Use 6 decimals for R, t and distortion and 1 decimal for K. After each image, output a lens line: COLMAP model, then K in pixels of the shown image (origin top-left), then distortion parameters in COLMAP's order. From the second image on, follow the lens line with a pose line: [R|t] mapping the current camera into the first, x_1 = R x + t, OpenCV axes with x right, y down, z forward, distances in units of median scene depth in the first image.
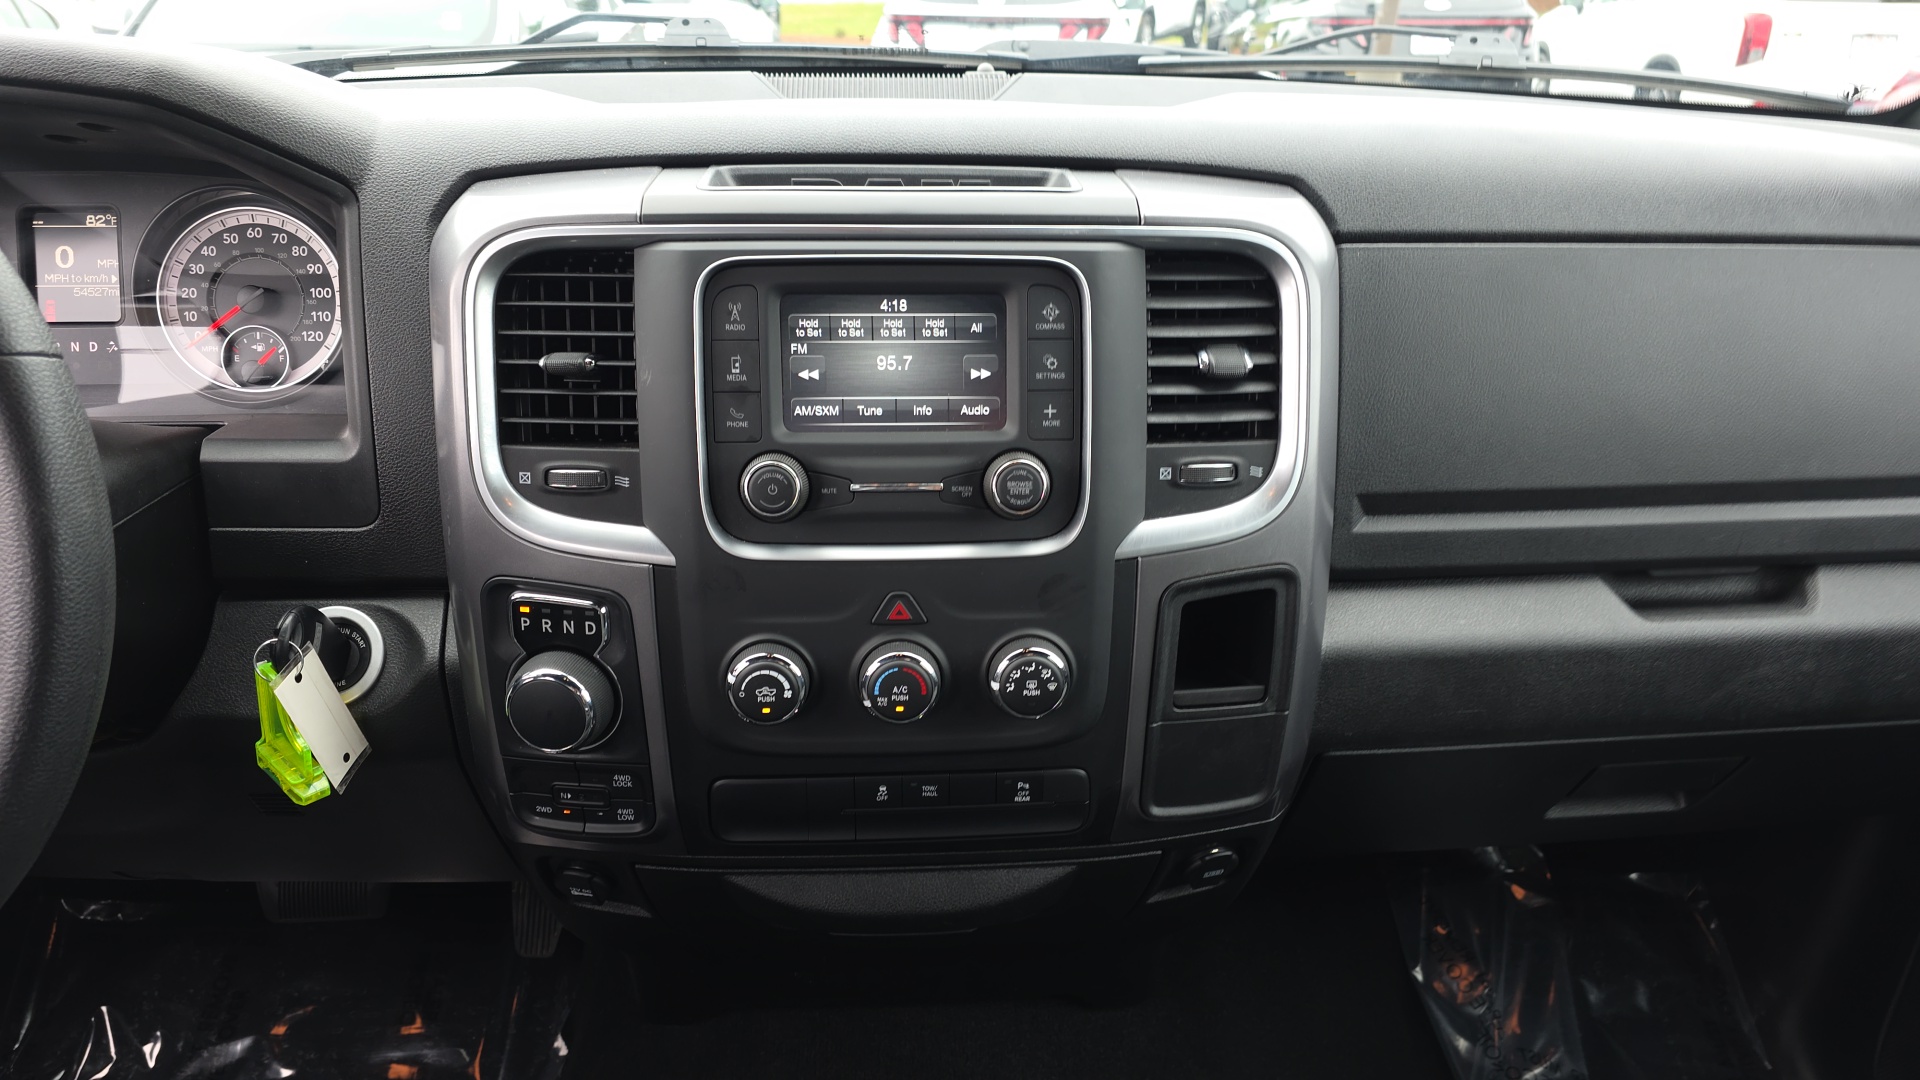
lens RADIAL K [[1328.0, 0, 962.4], [0, 1328.0, 566.1], [0, 0, 1]] dist [0.048768, -0.050907]
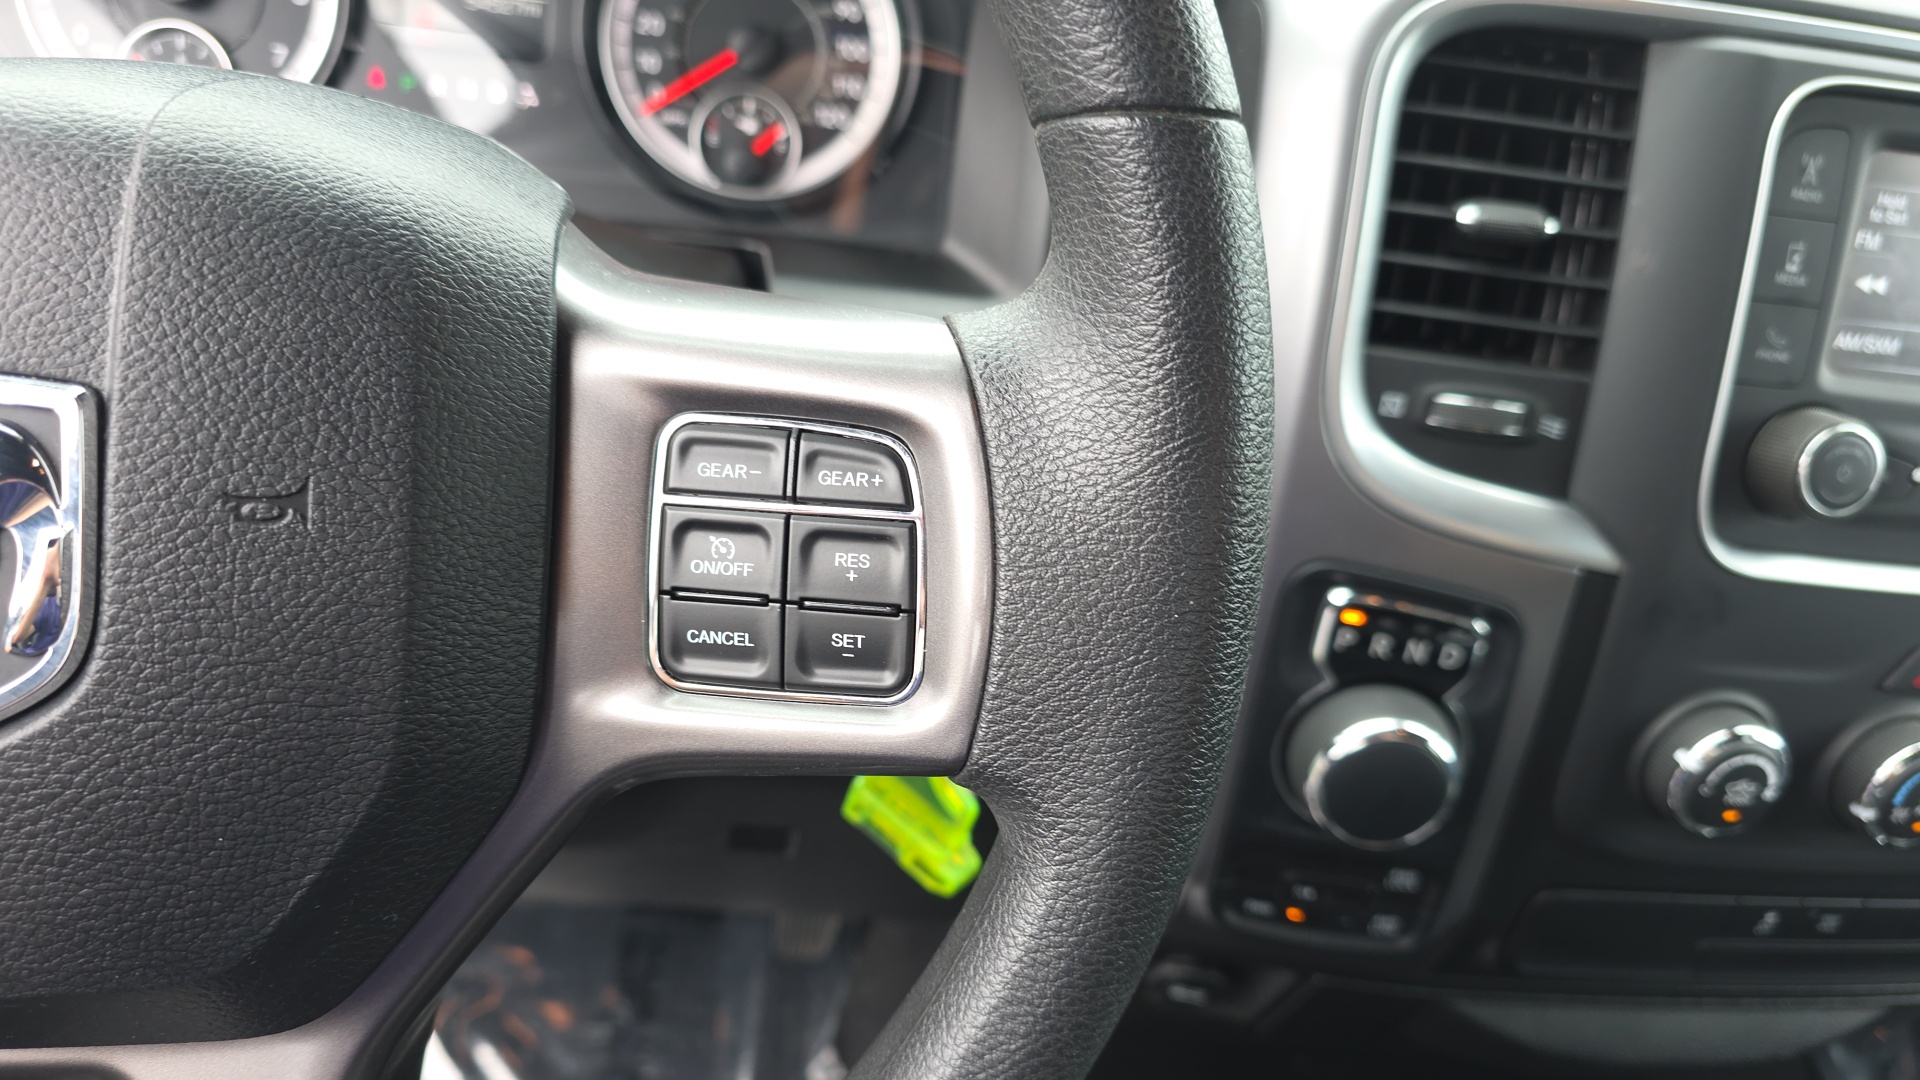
lens RADIAL K [[1379.0, 0, 978.5], [0, 1379.0, 549.4], [0, 0, 1]] dist [0.017137, -0.034875]
pose [[0.991282, 0.092454, 0.093874, -0.559199], [-0.100658, 0.991129, 0.086785, -0.036265], [-0.085017, -0.095478, 0.991794, 0.385611]]
